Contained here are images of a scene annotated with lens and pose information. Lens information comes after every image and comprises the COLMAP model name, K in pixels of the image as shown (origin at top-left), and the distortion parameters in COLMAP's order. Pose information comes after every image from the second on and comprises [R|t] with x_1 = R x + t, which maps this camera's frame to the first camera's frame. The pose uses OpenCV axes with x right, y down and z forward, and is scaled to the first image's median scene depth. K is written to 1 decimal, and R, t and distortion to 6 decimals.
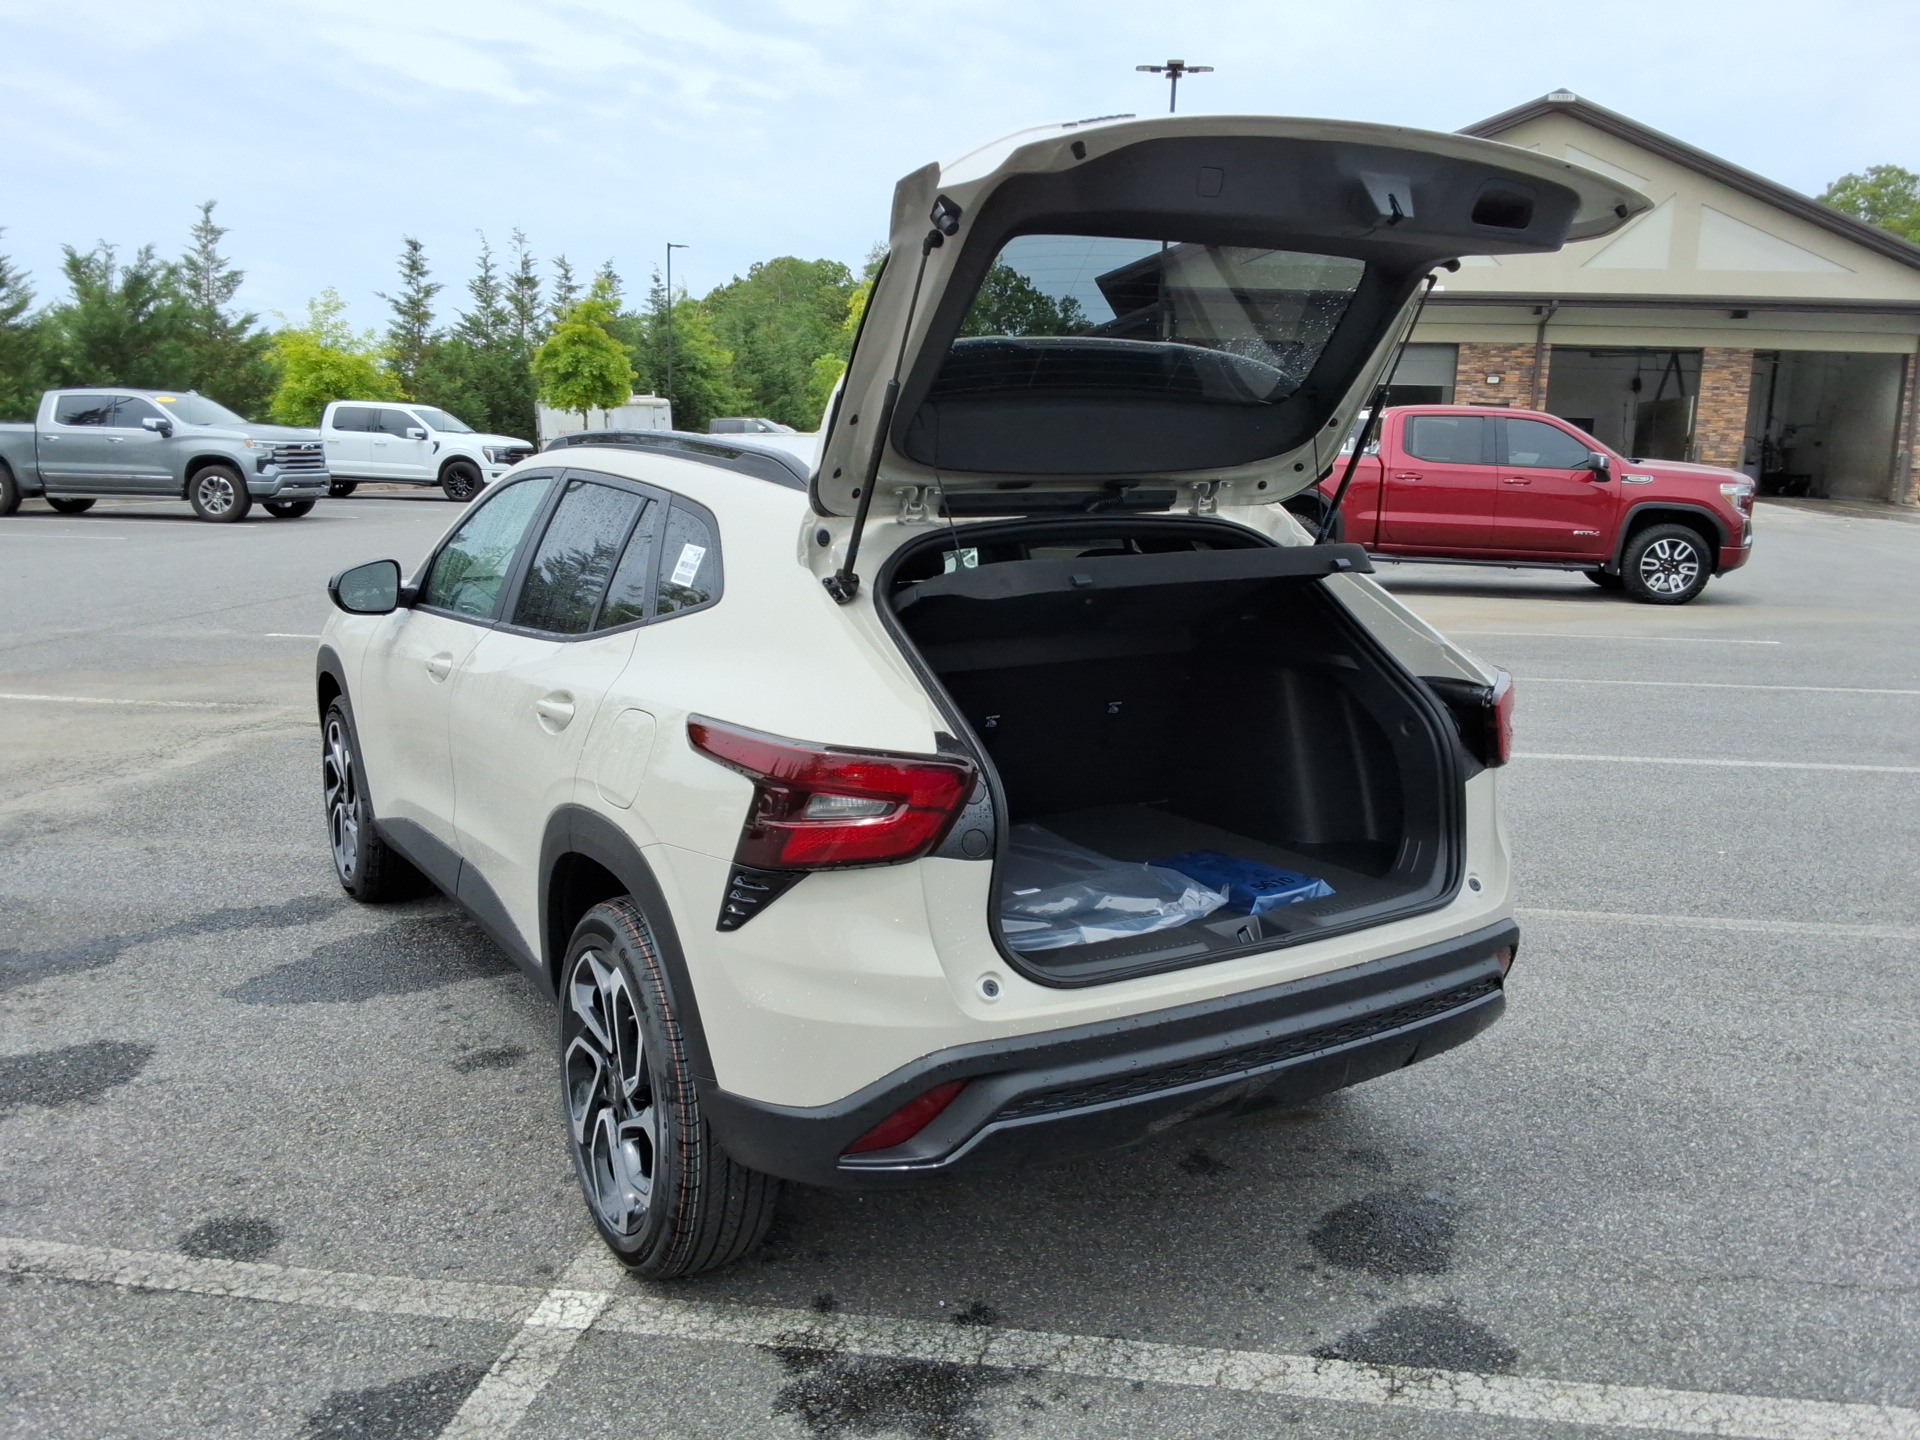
lens RADIAL K [[1542.3, 0, 974.5], [0, 1542.3, 692.5], [0, 0, 1]] dist [0.106908, -0.166813]
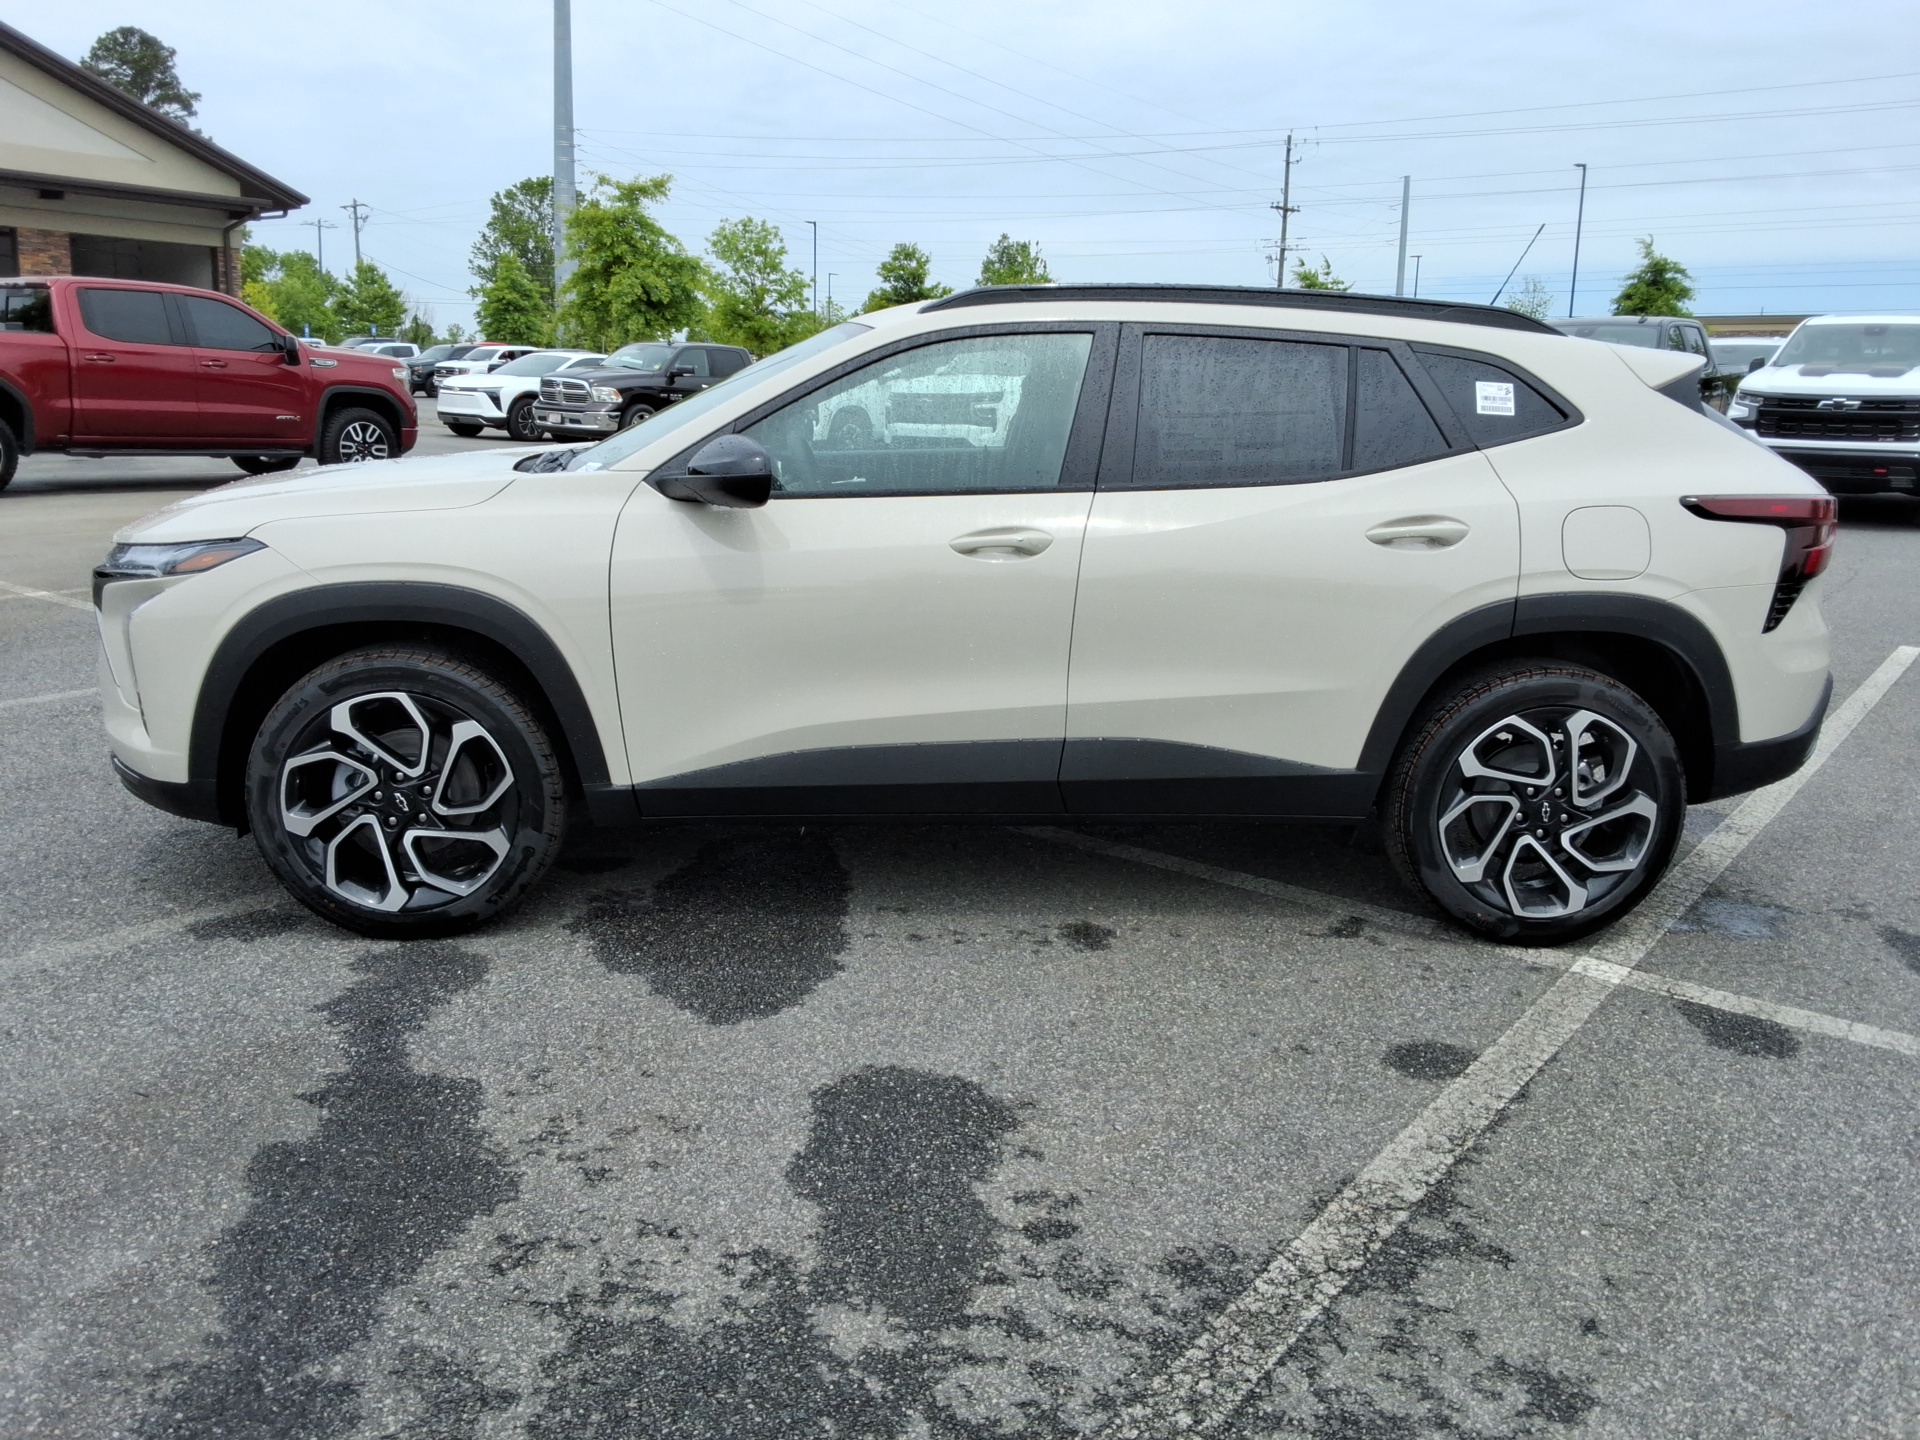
lens RADIAL K [[1542.3, 0, 981.9], [0, 1542.3, 690.6], [0, 0, 1]] dist [0.106908, -0.166813]
pose [[0.472730, -0.179215, 0.862791, -0.192780], [0.123108, 0.982931, 0.136718, -0.009485], [-0.872566, 0.041586, 0.486723, 0.097618]]
